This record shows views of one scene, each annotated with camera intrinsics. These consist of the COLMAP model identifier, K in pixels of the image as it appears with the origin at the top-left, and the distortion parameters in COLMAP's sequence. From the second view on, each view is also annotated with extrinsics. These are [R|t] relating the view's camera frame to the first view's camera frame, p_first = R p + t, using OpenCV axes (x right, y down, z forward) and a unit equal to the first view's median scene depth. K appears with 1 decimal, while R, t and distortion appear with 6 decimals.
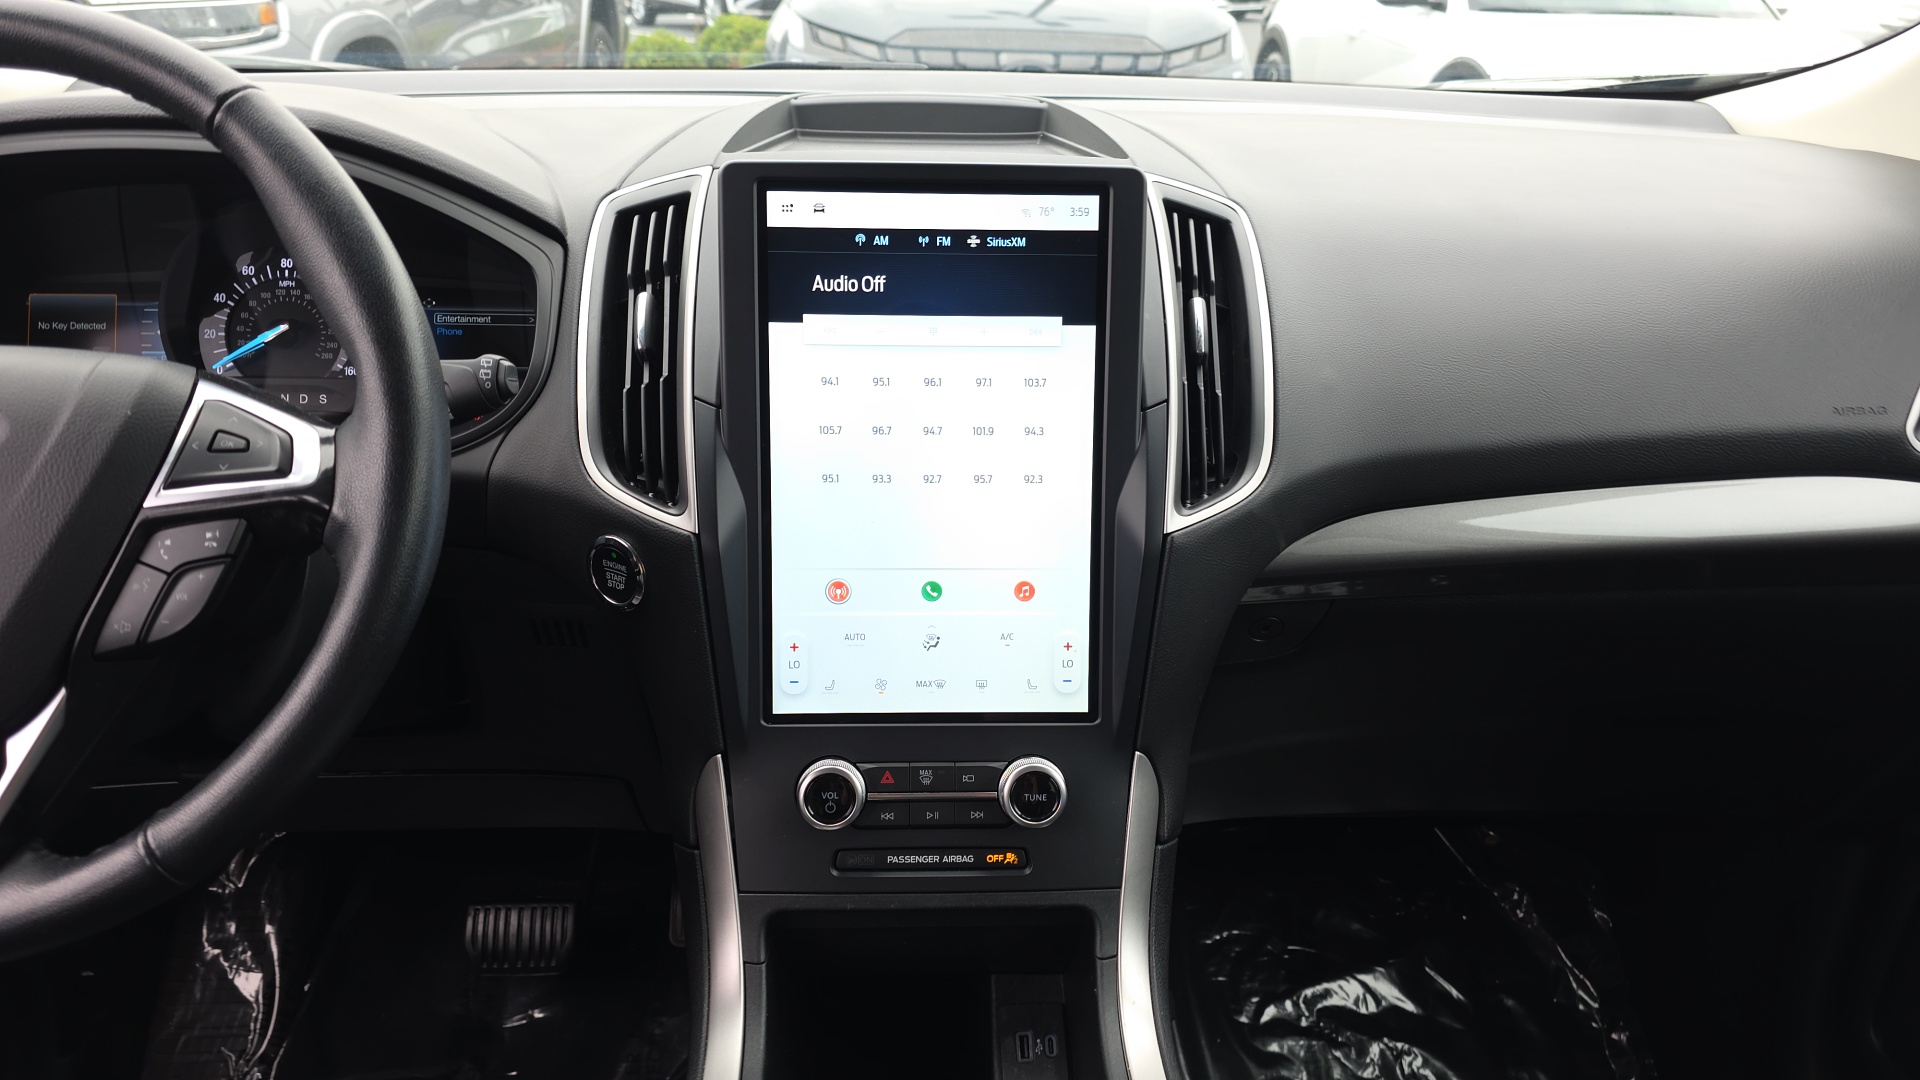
lens RADIAL K [[1298.6, 0, 954.3], [0, 1298.6, 550.2], [0, 0, 1]] dist [0.060320, -0.072697]
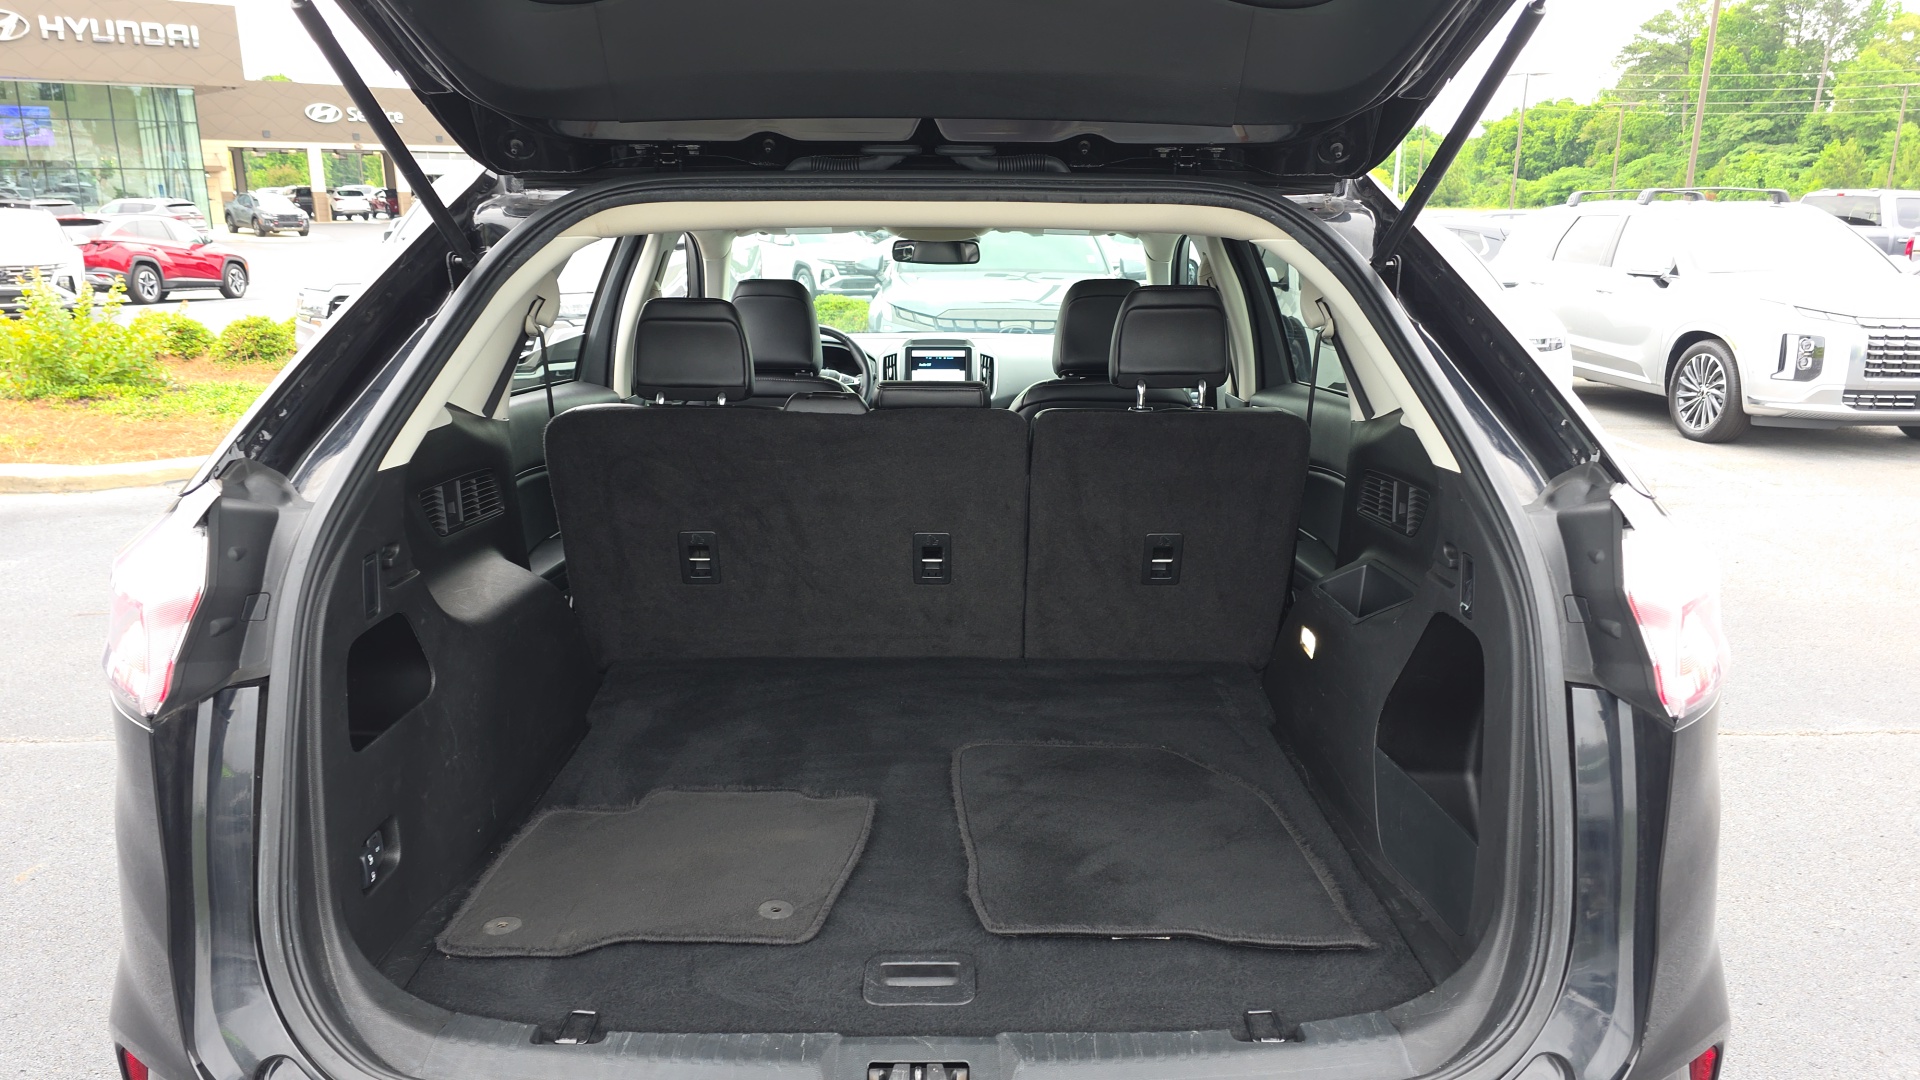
lens RADIAL K [[1275.2, 0, 960.0], [0, 1275.2, 540.0], [0, 0, 1]] dist [0.056094, -0.050359]
pose [[0.999329, -0.004808, -0.036314, 0.297254], [-0.002076, 0.982323, -0.187182, 1.718480], [0.036572, 0.187132, 0.981654, -4.717190]]
